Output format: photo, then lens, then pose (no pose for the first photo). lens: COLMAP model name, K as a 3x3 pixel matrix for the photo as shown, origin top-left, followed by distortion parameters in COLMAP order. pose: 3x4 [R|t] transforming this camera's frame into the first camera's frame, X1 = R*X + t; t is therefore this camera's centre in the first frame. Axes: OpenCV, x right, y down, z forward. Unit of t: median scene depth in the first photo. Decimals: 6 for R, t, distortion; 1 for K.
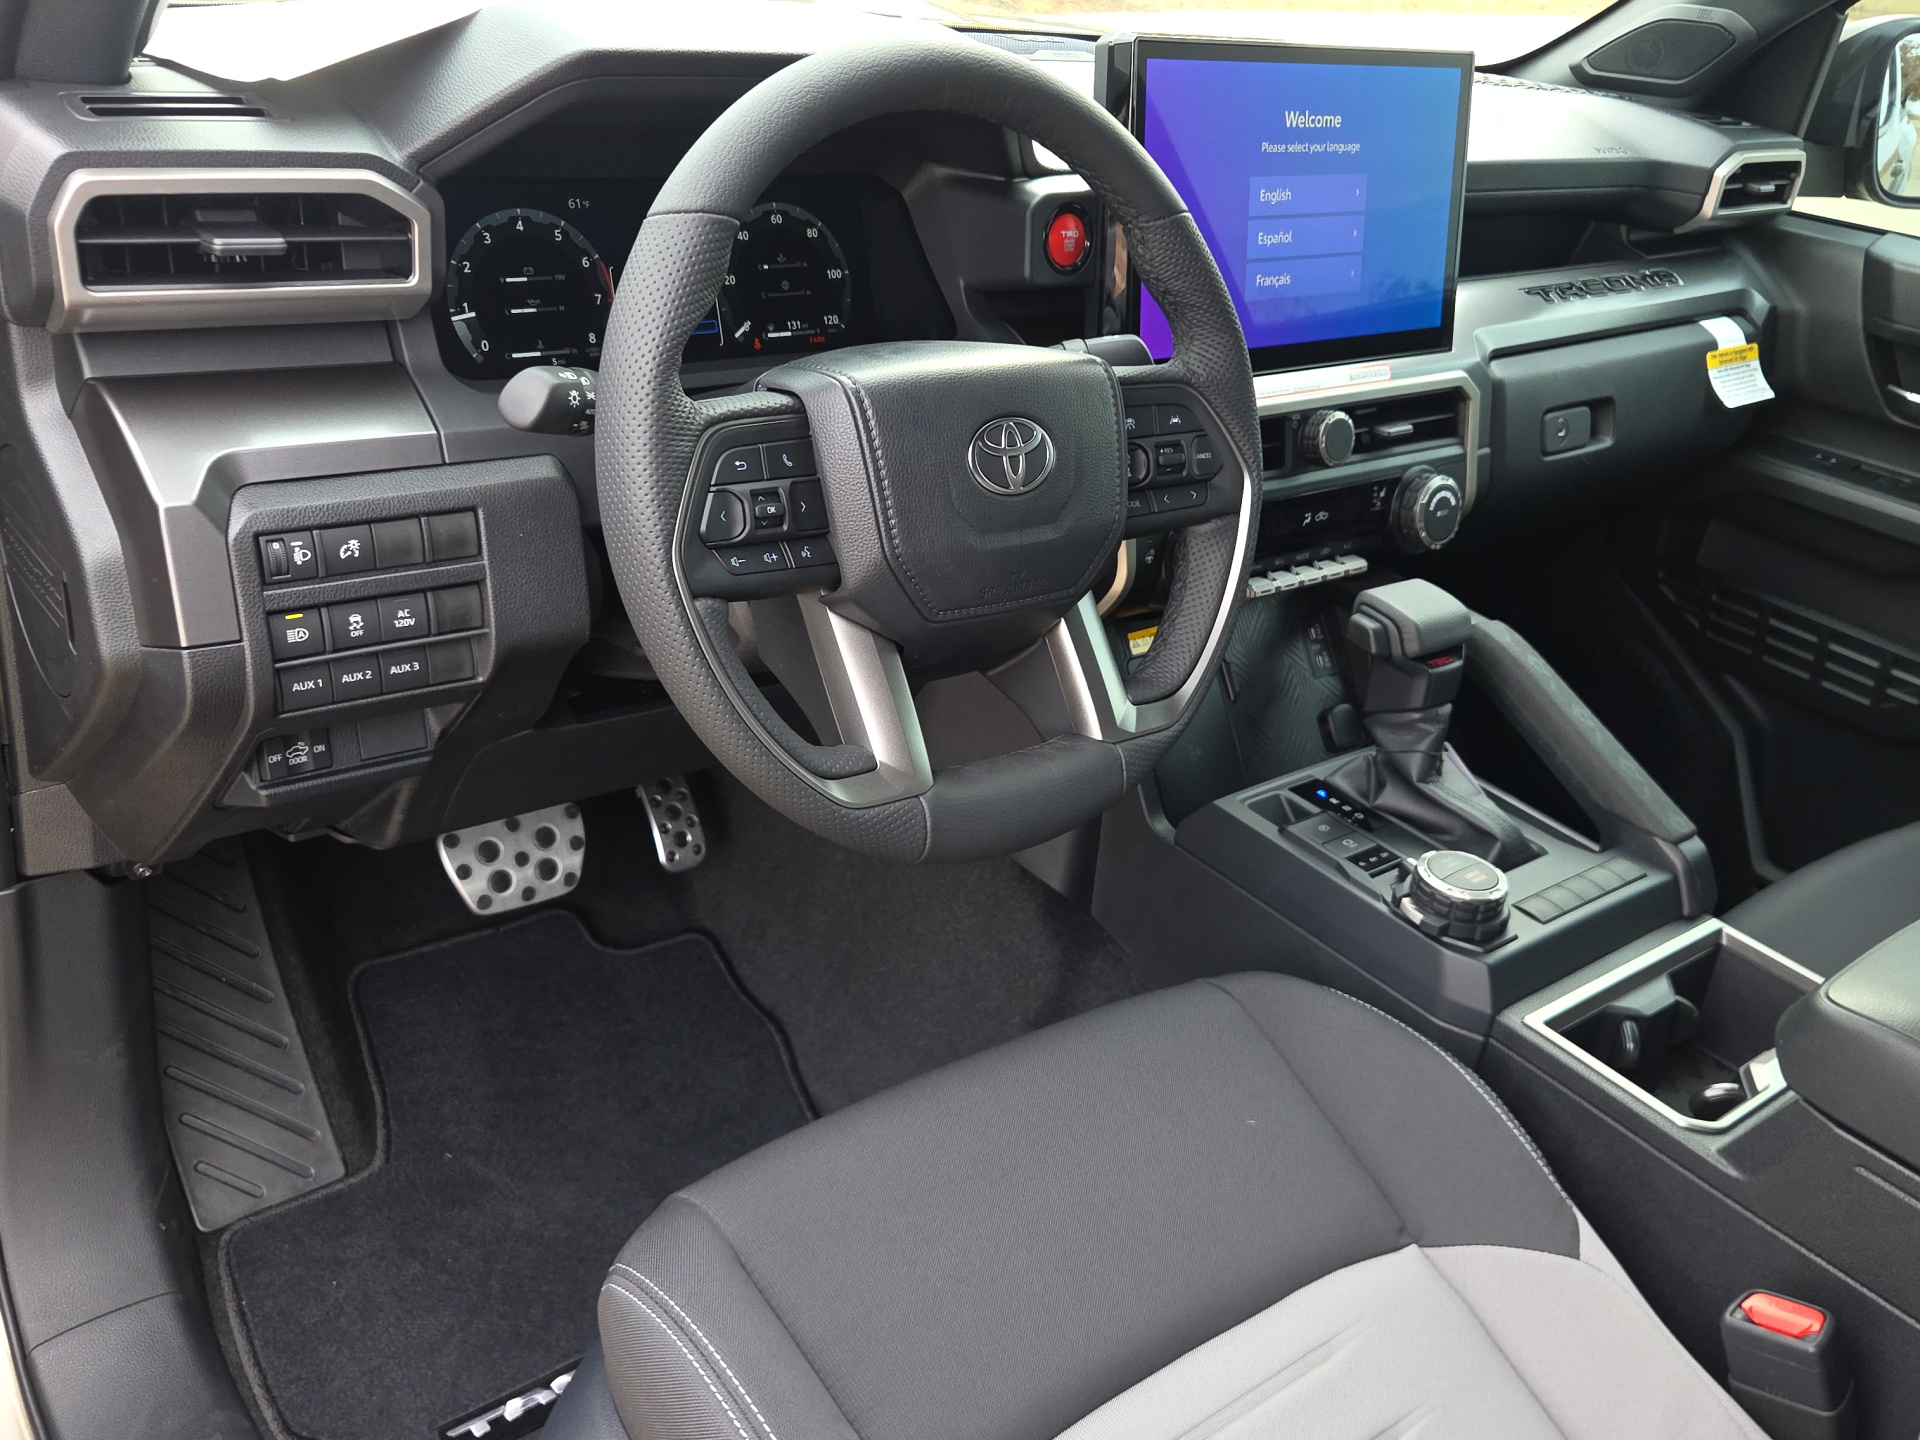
lens RADIAL K [[1728.0, 0, 985.2], [0, 1728.0, 725.8], [0, 0, 1]] dist [0.075938, -0.052616]
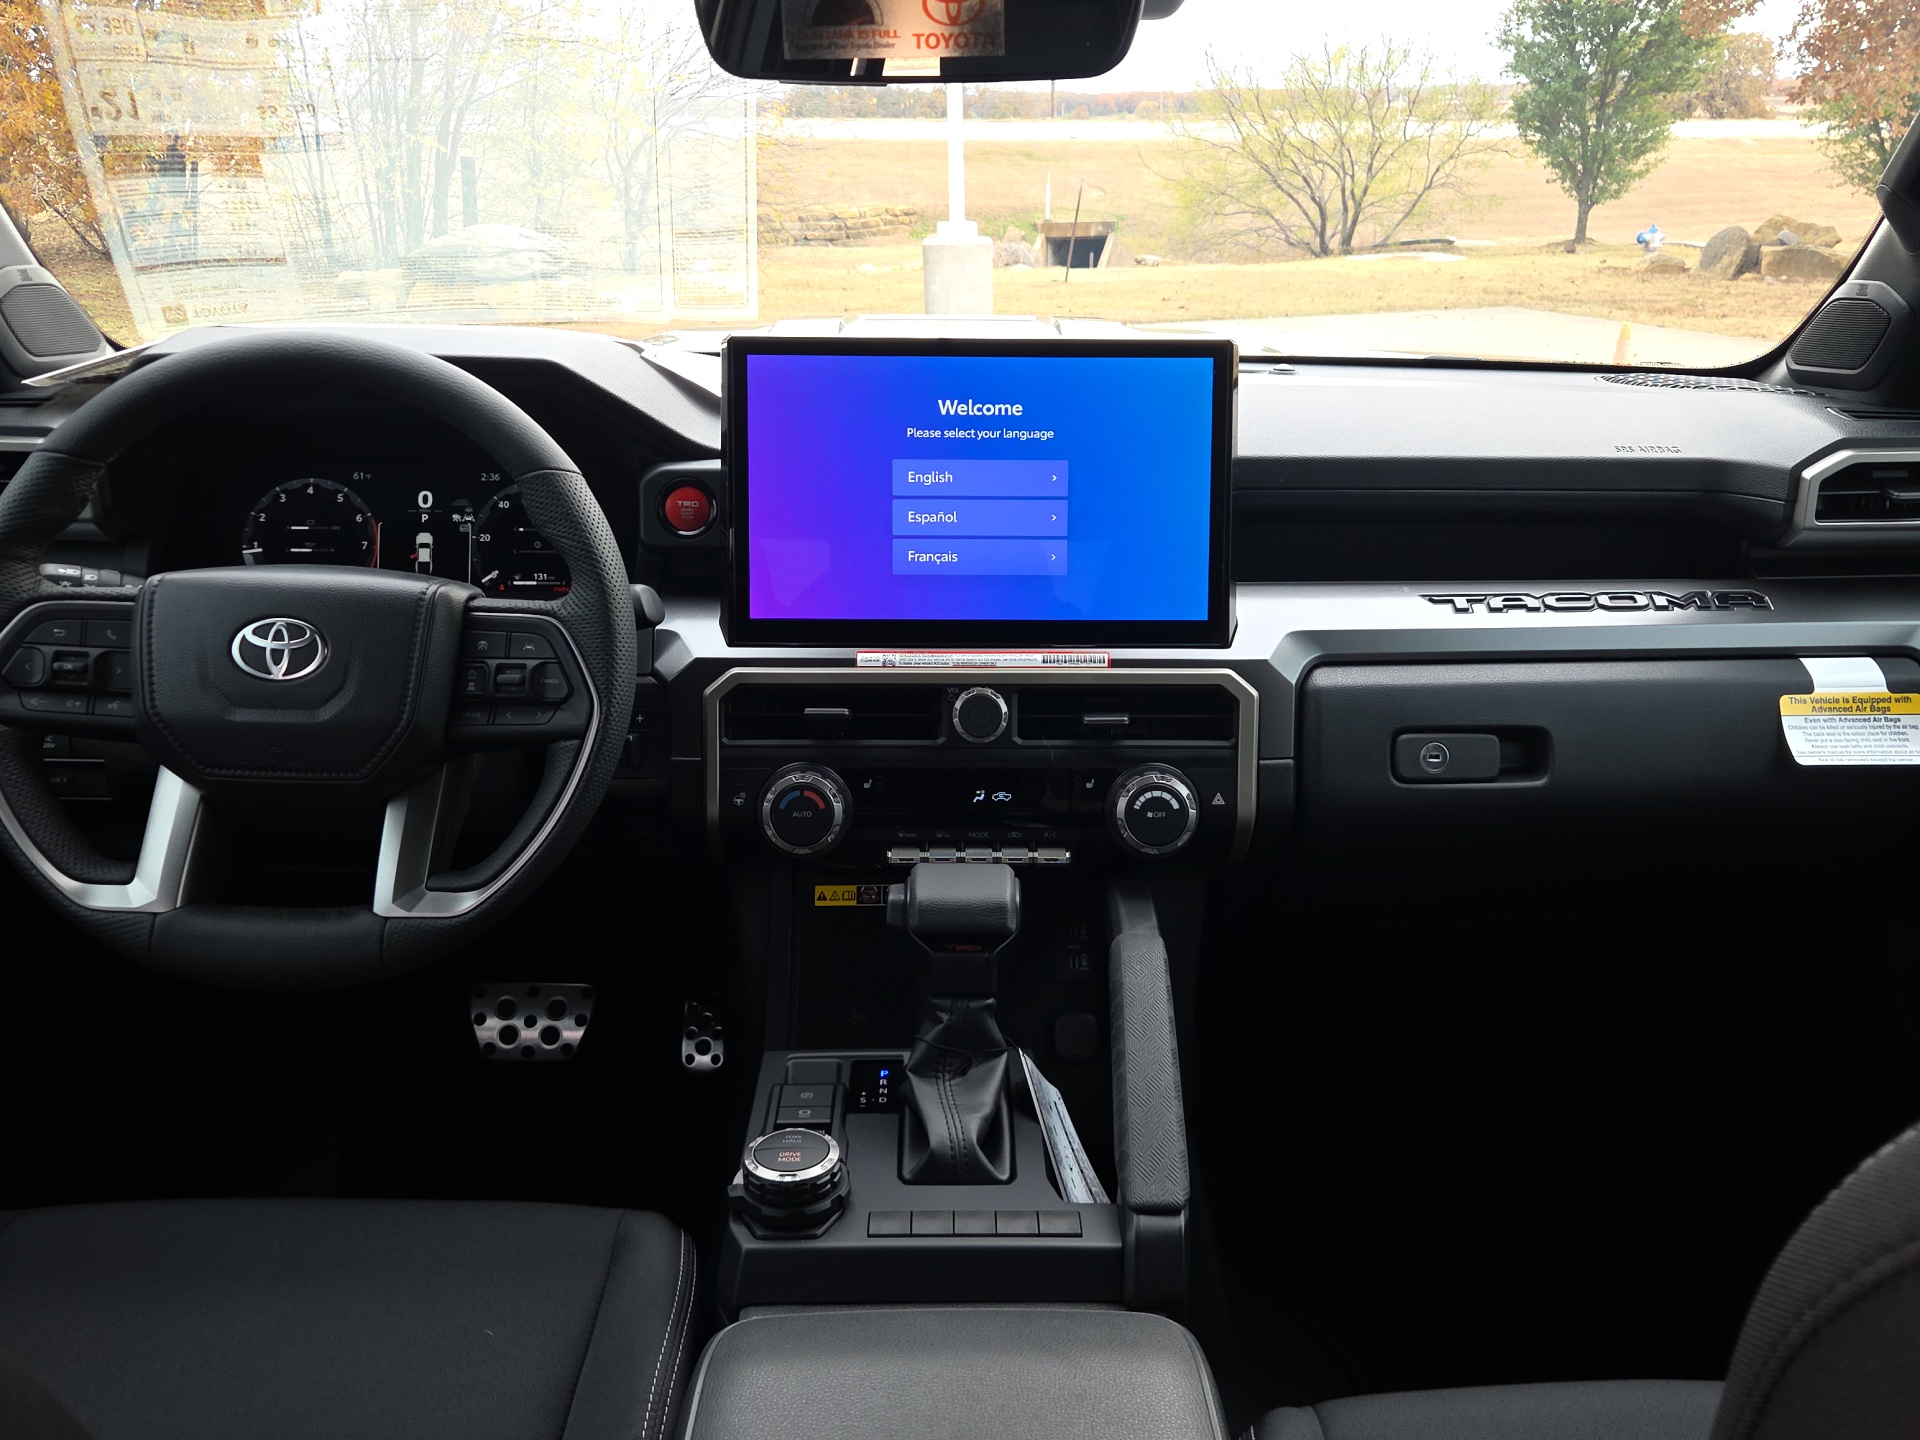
lens RADIAL K [[1728.0, 0, 980.4], [0, 1728.0, 706.8], [0, 0, 1]] dist [0.075938, -0.052616]
pose [[0.774766, 0.073401, -0.627973, 0.916086], [-0.207417, 0.967776, -0.142783, -0.034534], [0.597257, 0.240876, 0.765025, 0.286350]]
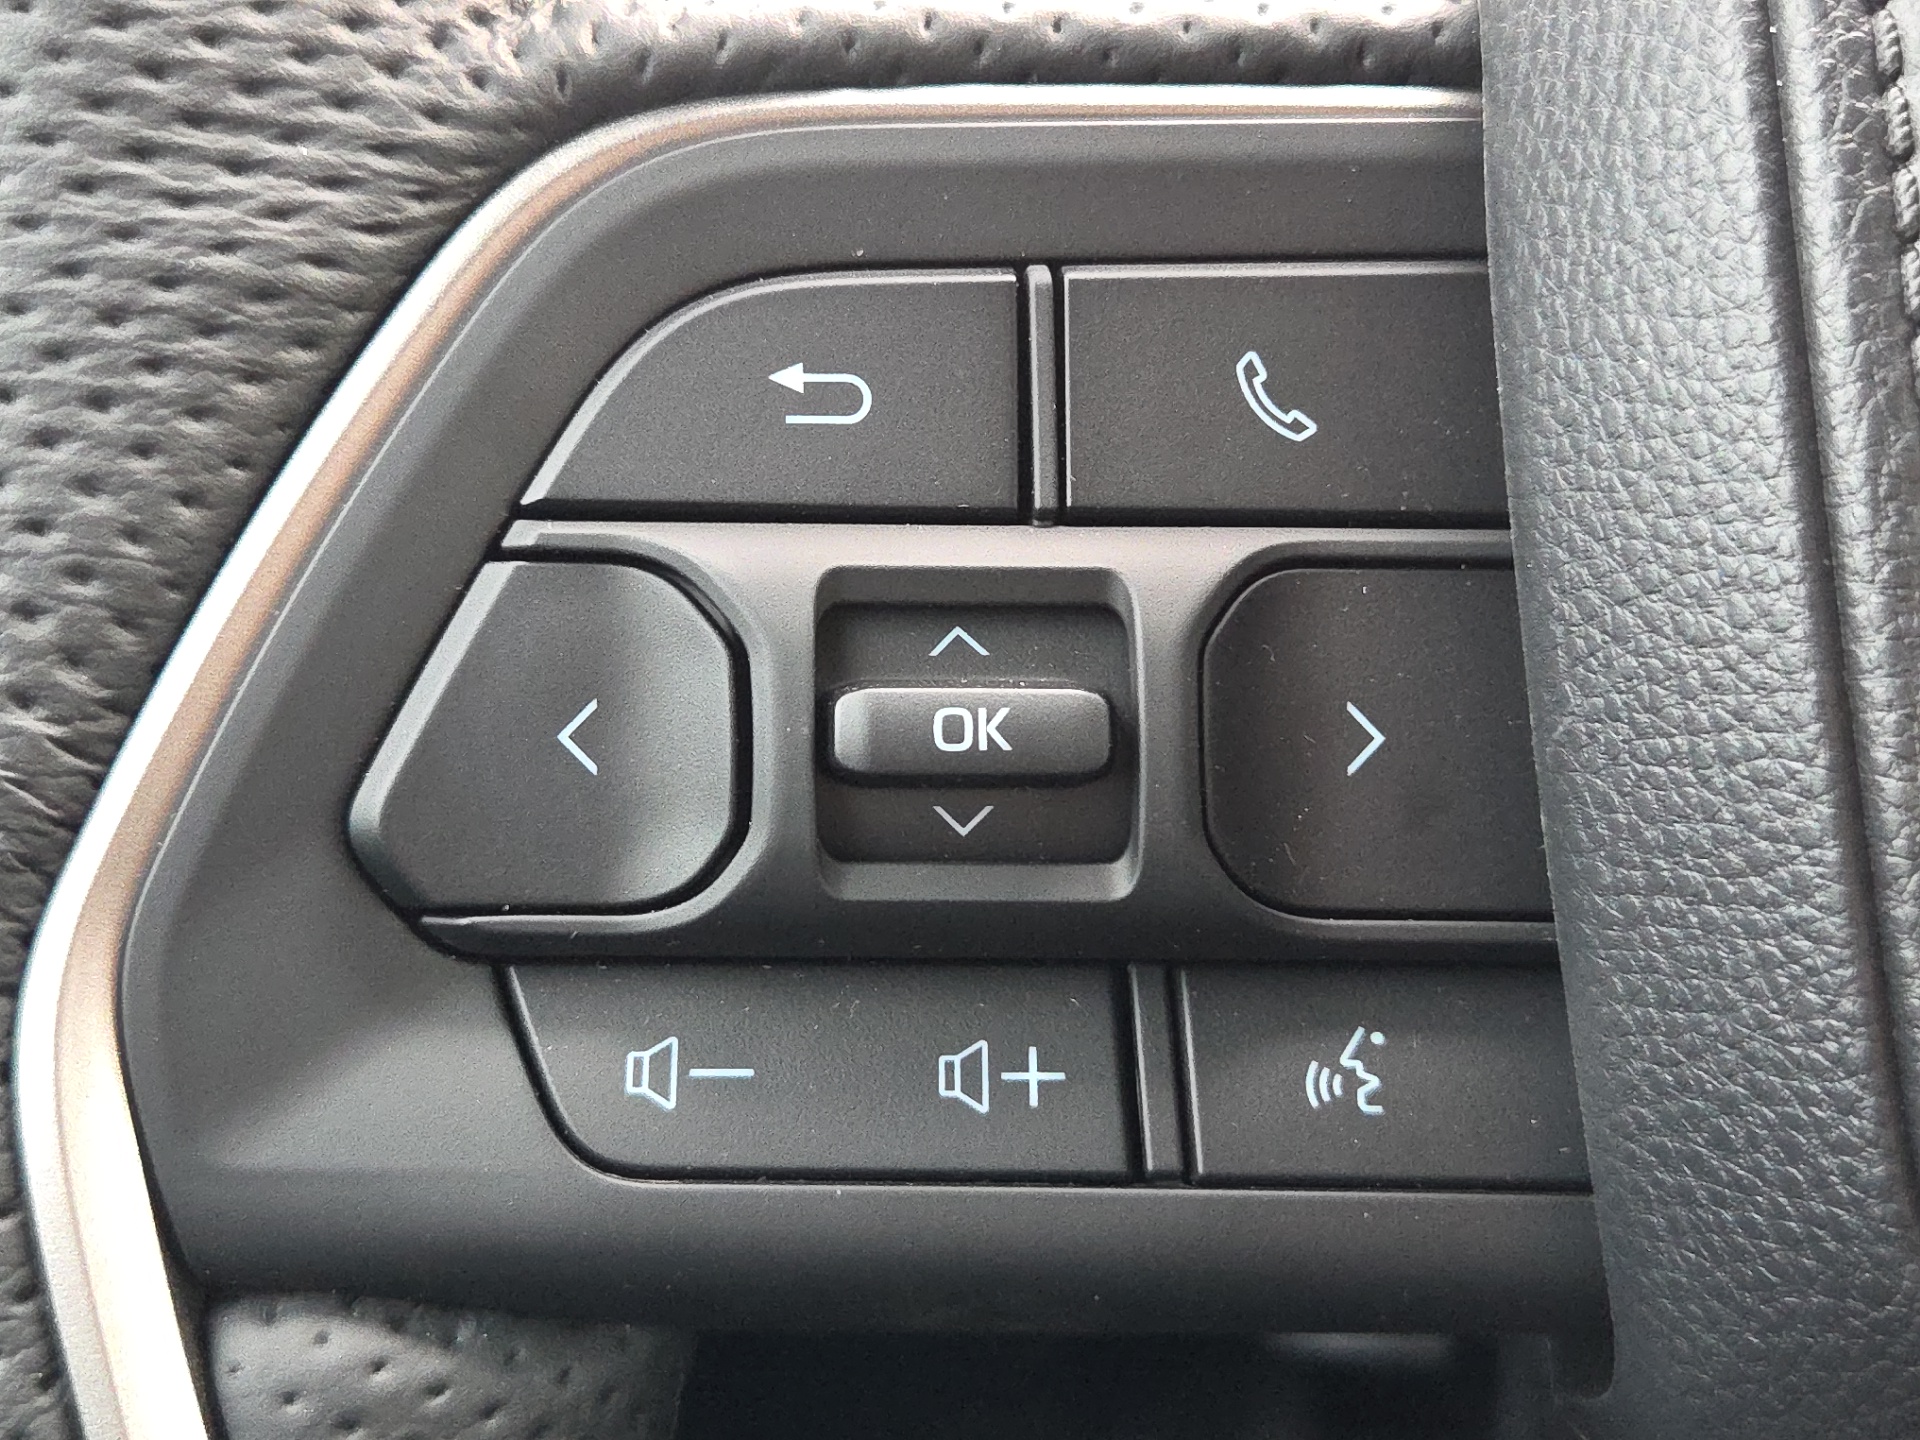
lens RADIAL K [[2644.2, 0, 947.0], [0, 2644.2, 703.6], [0, 0, 1]] dist [0.057092, 0.000000]
pose [[0.717455, 0.115618, -0.686943, 0.011043], [-0.185972, 0.982129, -0.028932, -0.087473], [0.671321, 0.148510, 0.726135, 0.615840]]
